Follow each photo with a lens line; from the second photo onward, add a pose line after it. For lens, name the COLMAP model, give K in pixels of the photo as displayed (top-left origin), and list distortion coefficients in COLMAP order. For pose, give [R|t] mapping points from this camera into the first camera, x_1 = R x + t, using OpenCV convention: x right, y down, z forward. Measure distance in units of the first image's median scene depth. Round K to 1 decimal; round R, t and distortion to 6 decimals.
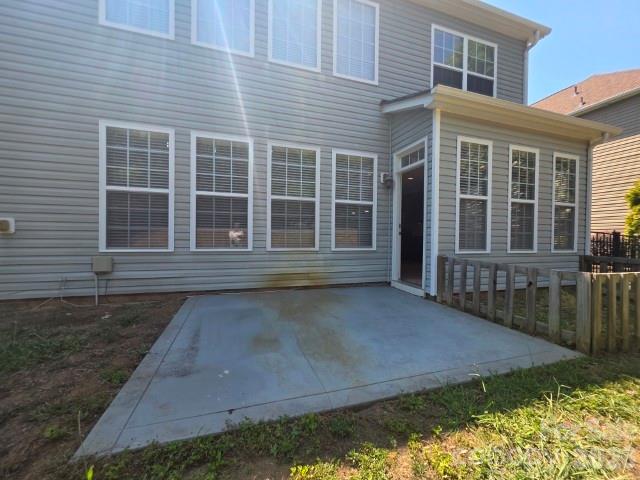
lens RADIAL K [[258.7, 0, 321.4], [0, 258.7, 239.7], [0, 0, 1]] dist [-0.000172, 0.000062]
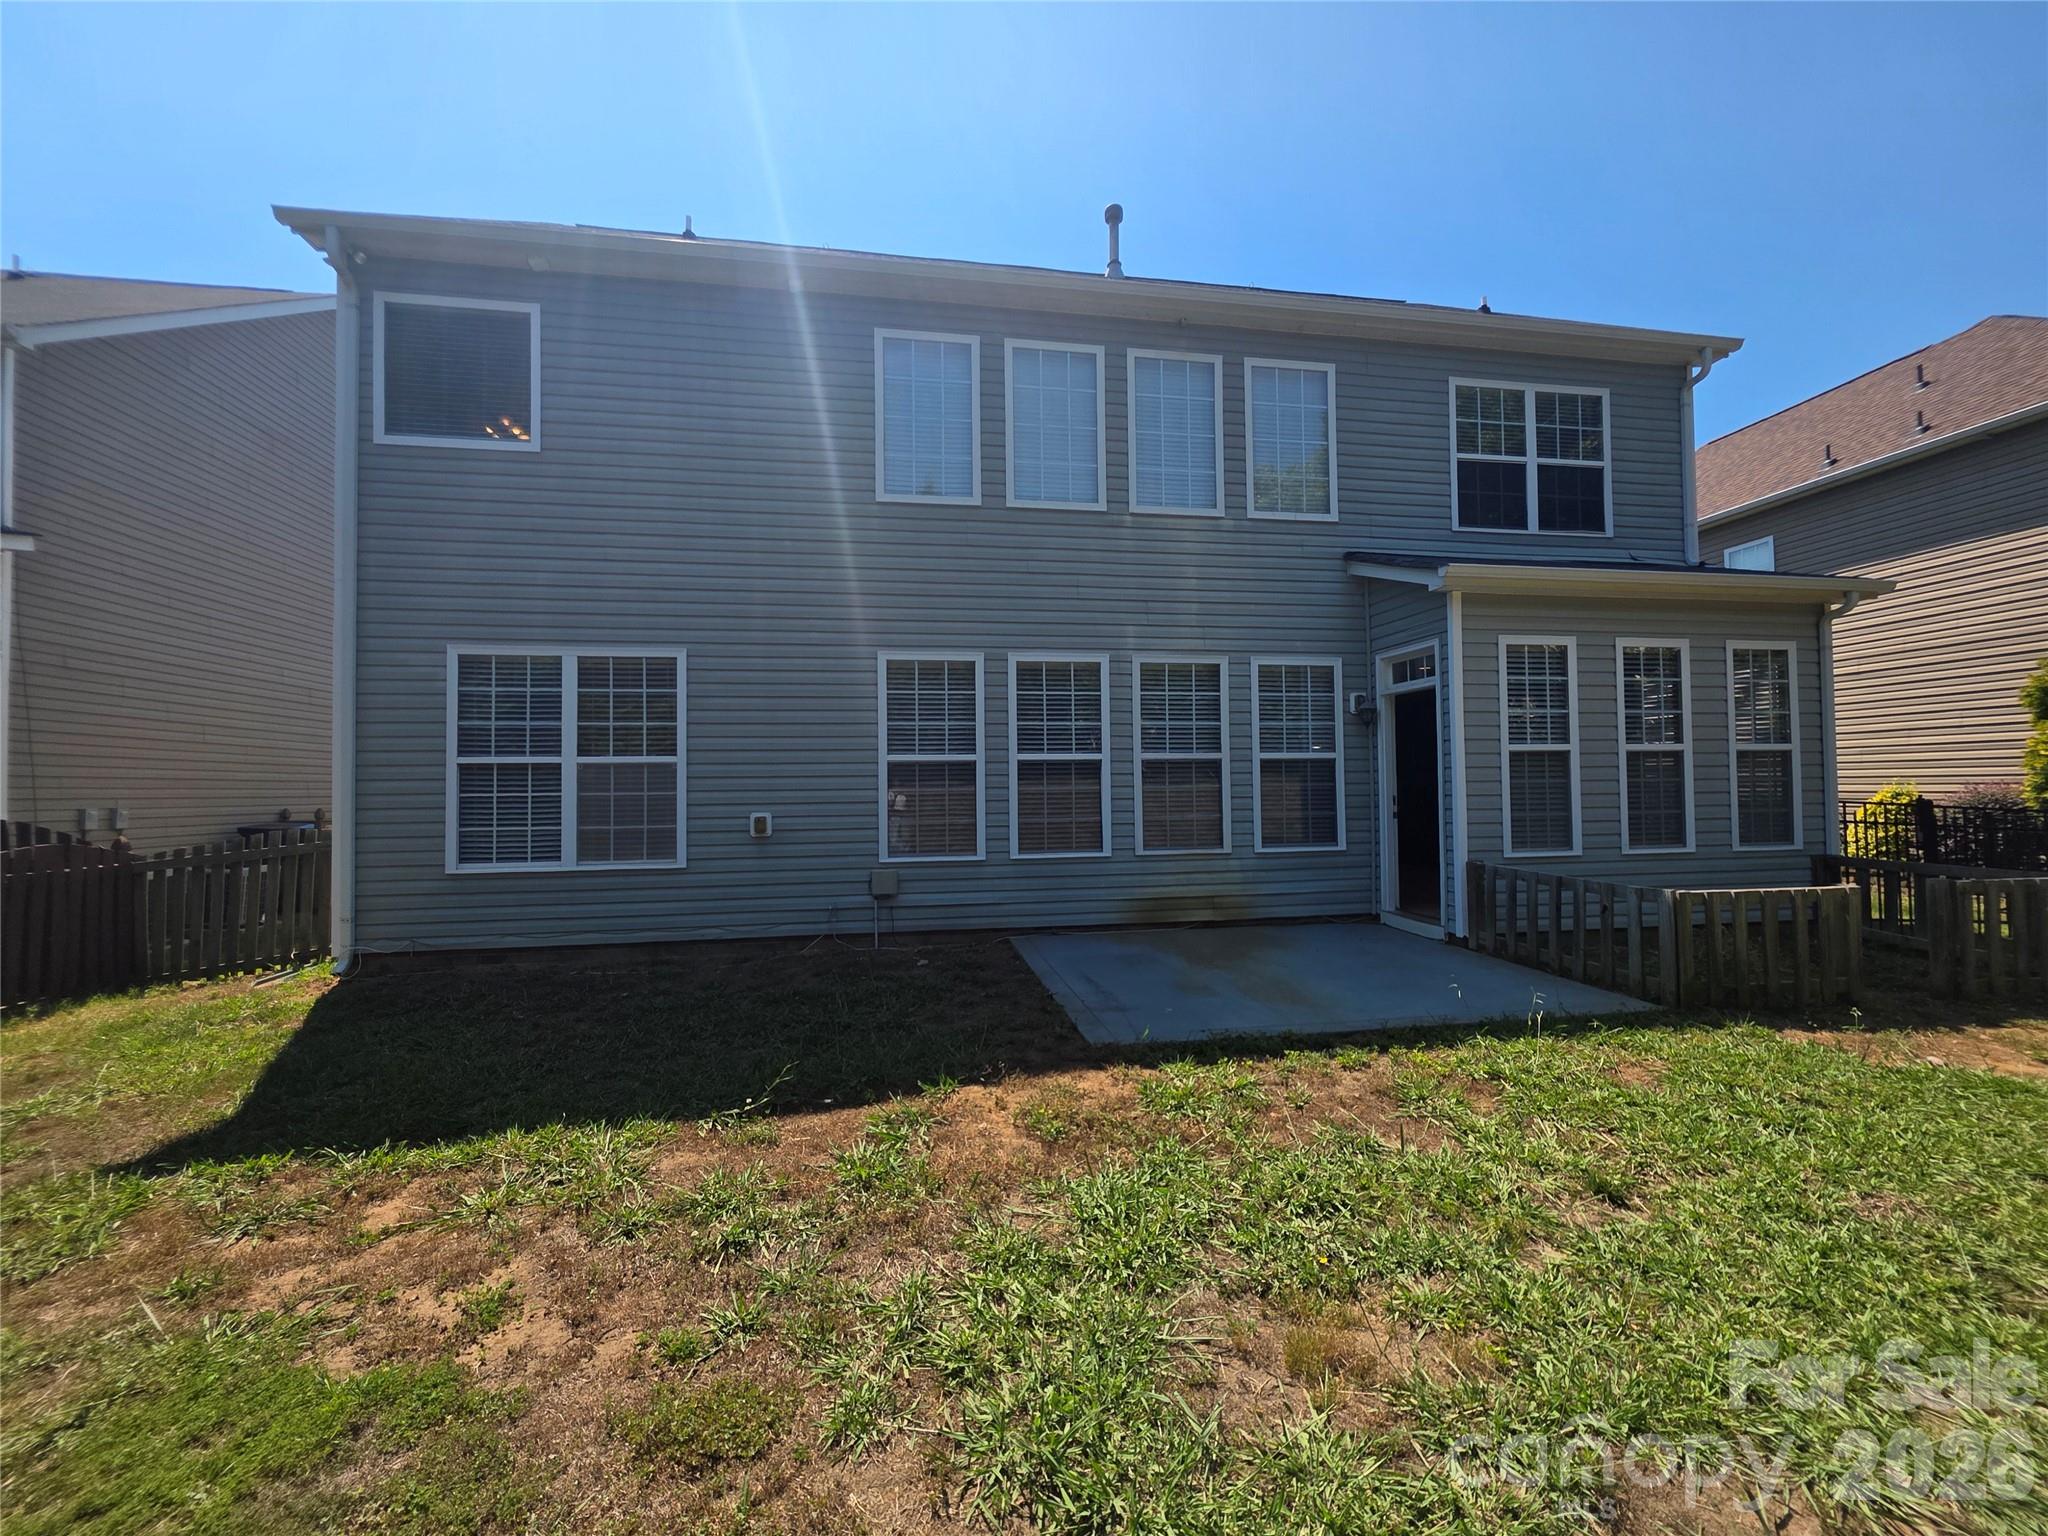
lens RADIAL K [[827.9, 0, 1028.5], [0, 827.9, 767.1], [0, 0, 1]] dist [-0.000172, 0.000062]
pose [[0.988373, -0.027572, -0.149531, -0.165460], [0.021945, 0.998992, -0.039150, -0.077380], [0.150460, 0.035414, 0.987982, -0.742739]]
